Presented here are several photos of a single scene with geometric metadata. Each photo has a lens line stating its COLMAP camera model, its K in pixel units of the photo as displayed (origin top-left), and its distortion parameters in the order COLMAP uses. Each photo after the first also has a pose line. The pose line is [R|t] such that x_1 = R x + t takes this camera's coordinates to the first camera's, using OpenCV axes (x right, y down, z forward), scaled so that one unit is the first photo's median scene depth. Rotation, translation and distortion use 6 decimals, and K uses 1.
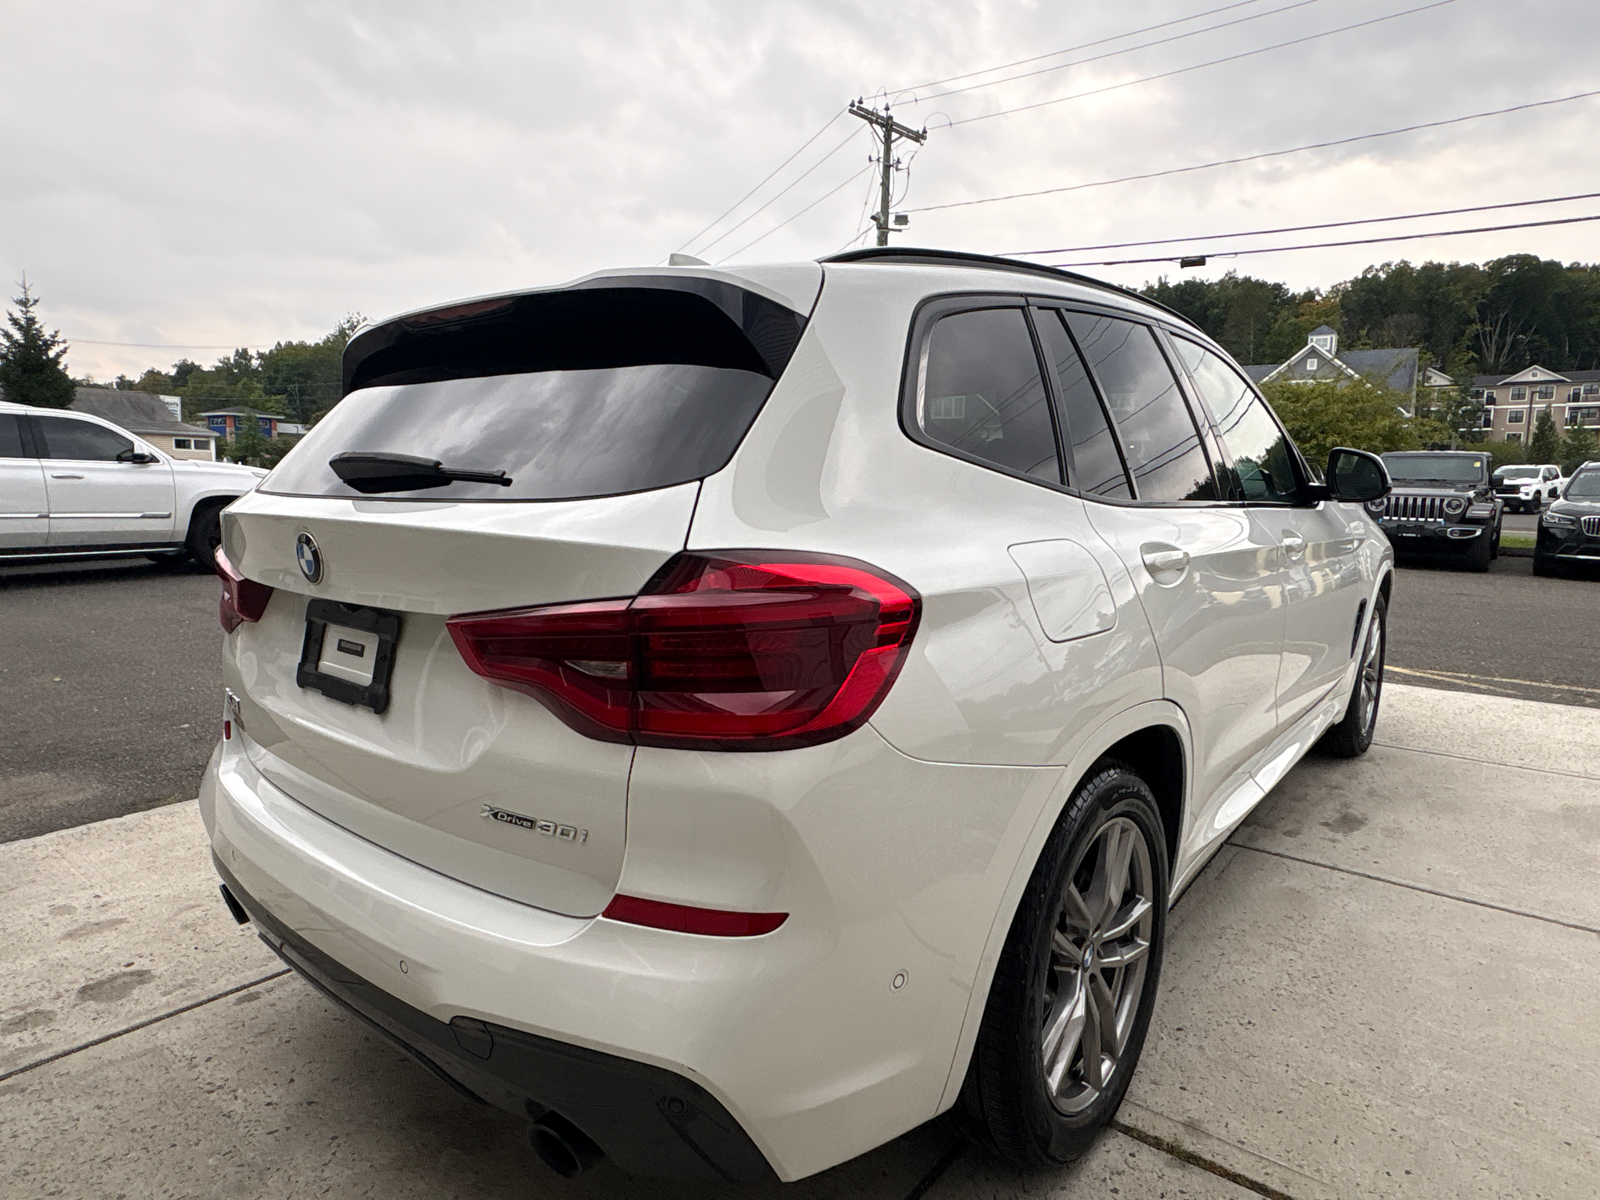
lens RADIAL K [[933.9, 0, 794.6], [0, 933.9, 594.9], [0, 0, 1]] dist [0.005060, -0.004298]
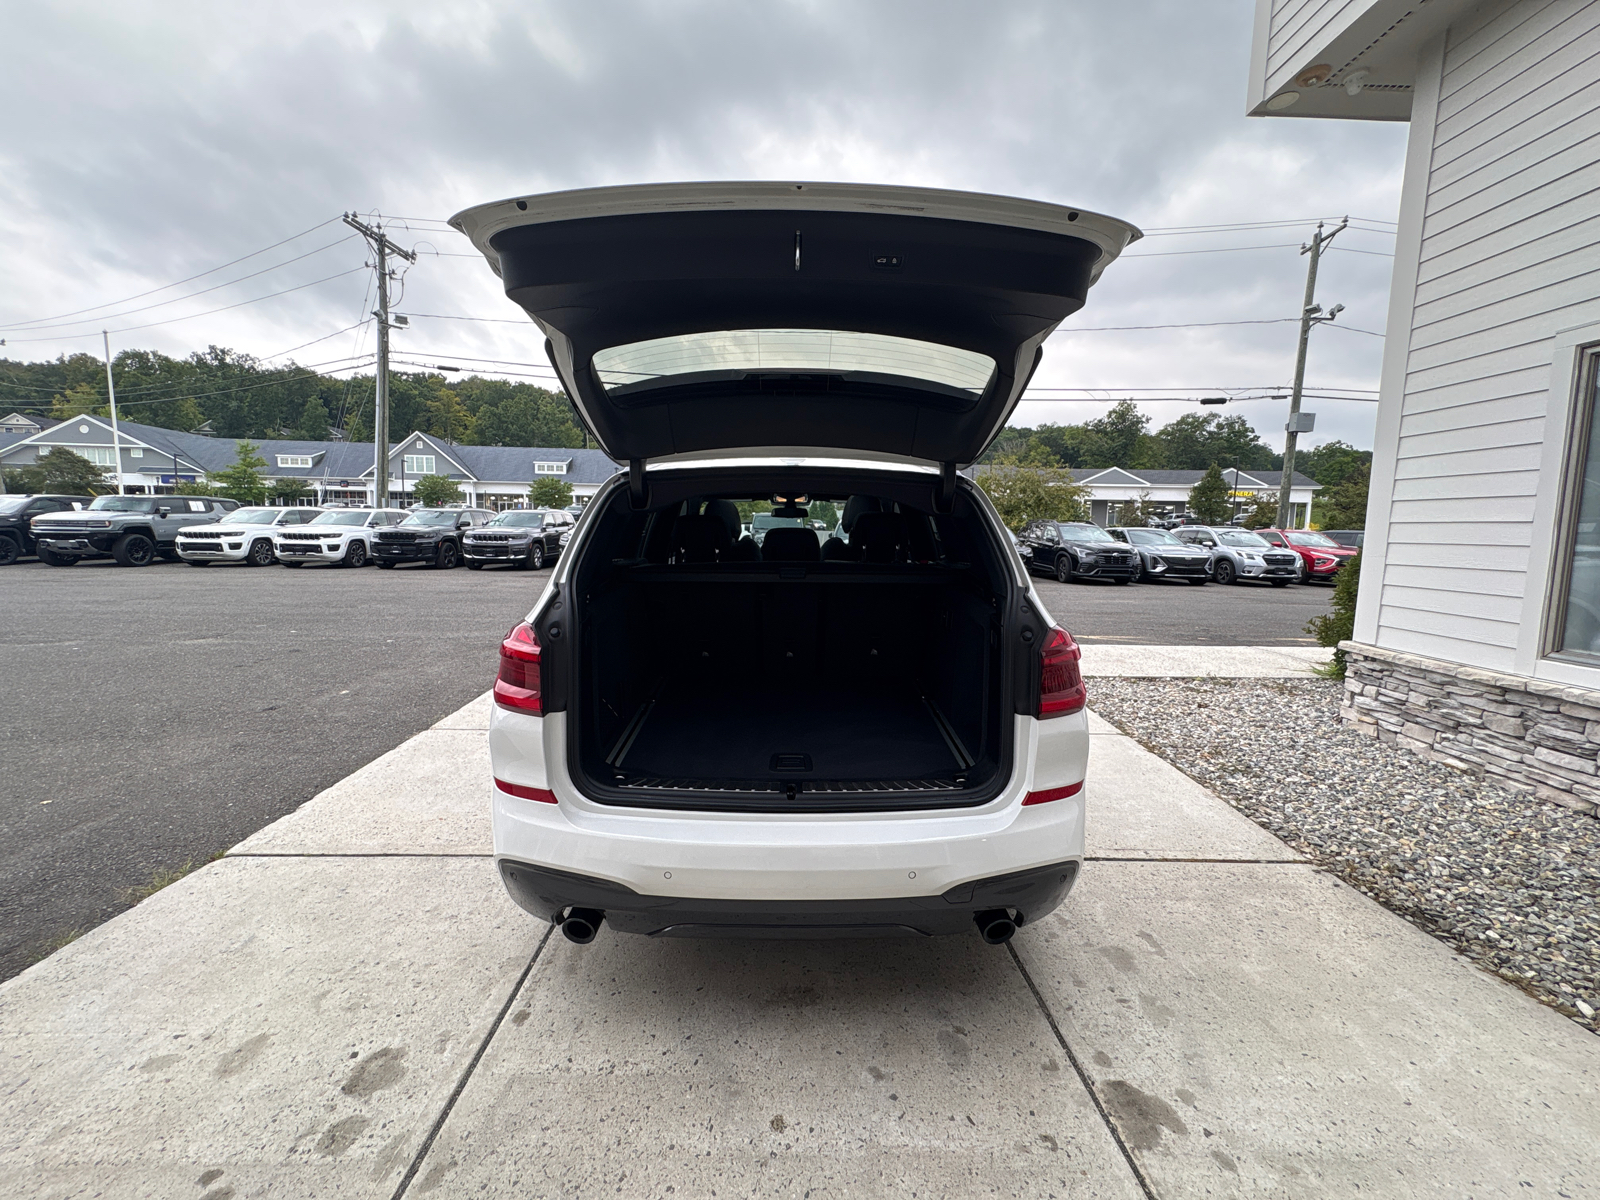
lens RADIAL K [[636.3, 0, 797.4], [0, 636.3, 600.7], [0, 0, 1]] dist [0.001502, -0.001181]
pose [[0.760458, -0.074691, 0.645078, -0.567625], [0.074288, 0.996848, 0.027846, -0.073646], [-0.645124, 0.026746, 0.763609, 0.087075]]
